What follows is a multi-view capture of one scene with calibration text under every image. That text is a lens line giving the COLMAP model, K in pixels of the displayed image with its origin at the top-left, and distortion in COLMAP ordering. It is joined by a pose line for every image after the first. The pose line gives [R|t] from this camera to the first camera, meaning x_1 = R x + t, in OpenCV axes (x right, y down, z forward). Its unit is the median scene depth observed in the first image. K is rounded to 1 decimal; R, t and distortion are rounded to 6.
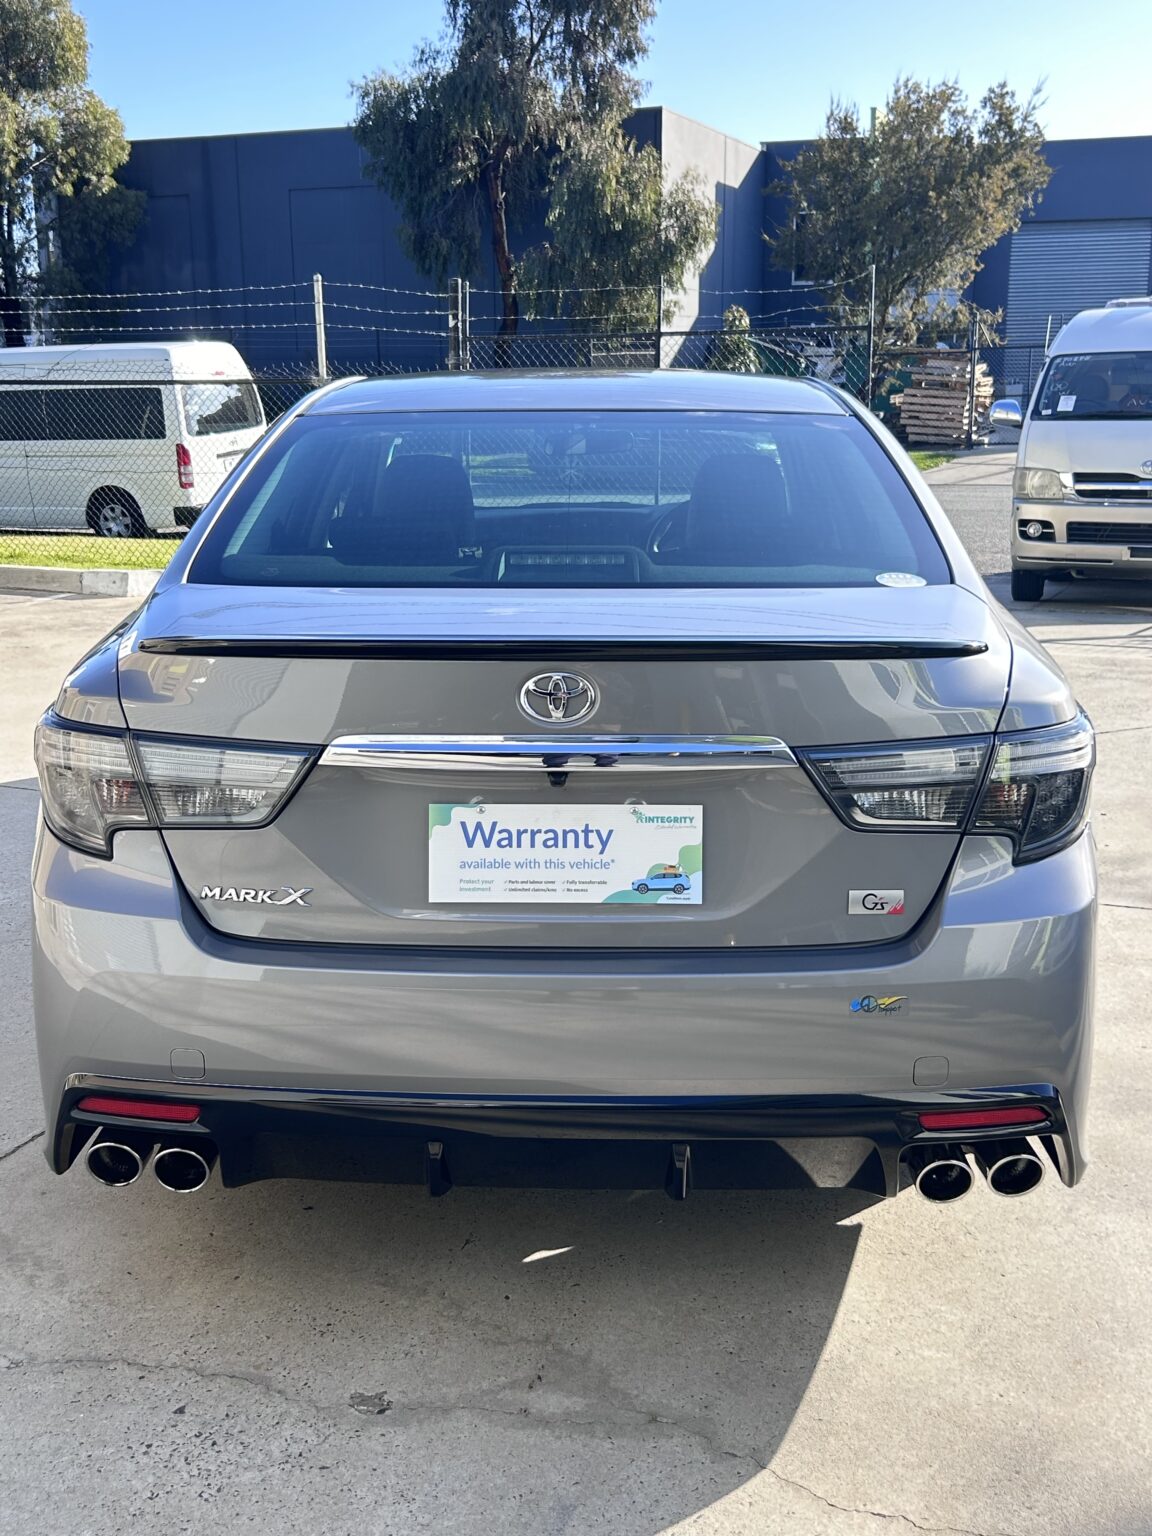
lens RADIAL K [[1705.4, 0, 573.2], [0, 1705.4, 771.9], [0, 0, 1]] dist [0.032838, 0.000000]
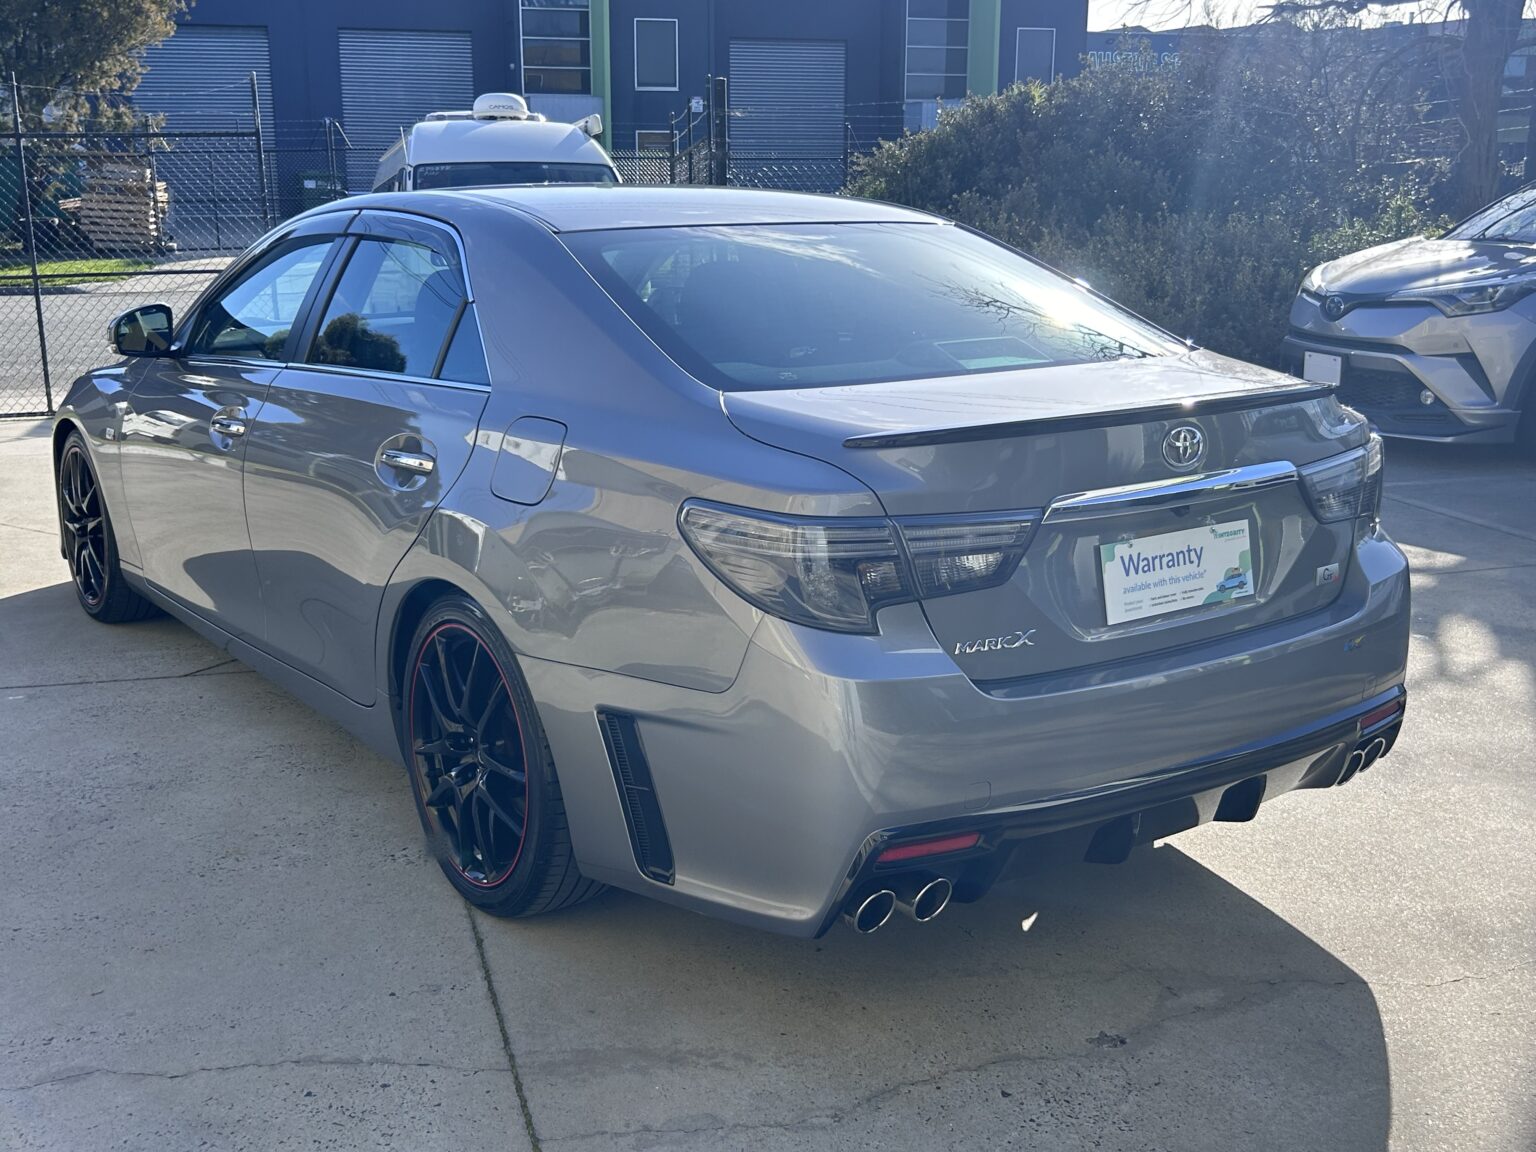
lens RADIAL K [[1705.4, 0, 773.3], [0, 1705.4, 578.2], [0, 0, 1]] dist [0.032838, 0.000000]
pose [[0.789177, -0.139701, 0.598067, -0.866266], [0.138603, 0.989176, 0.048165, -0.042964], [-0.598322, 0.044883, 0.799998, 0.133683]]
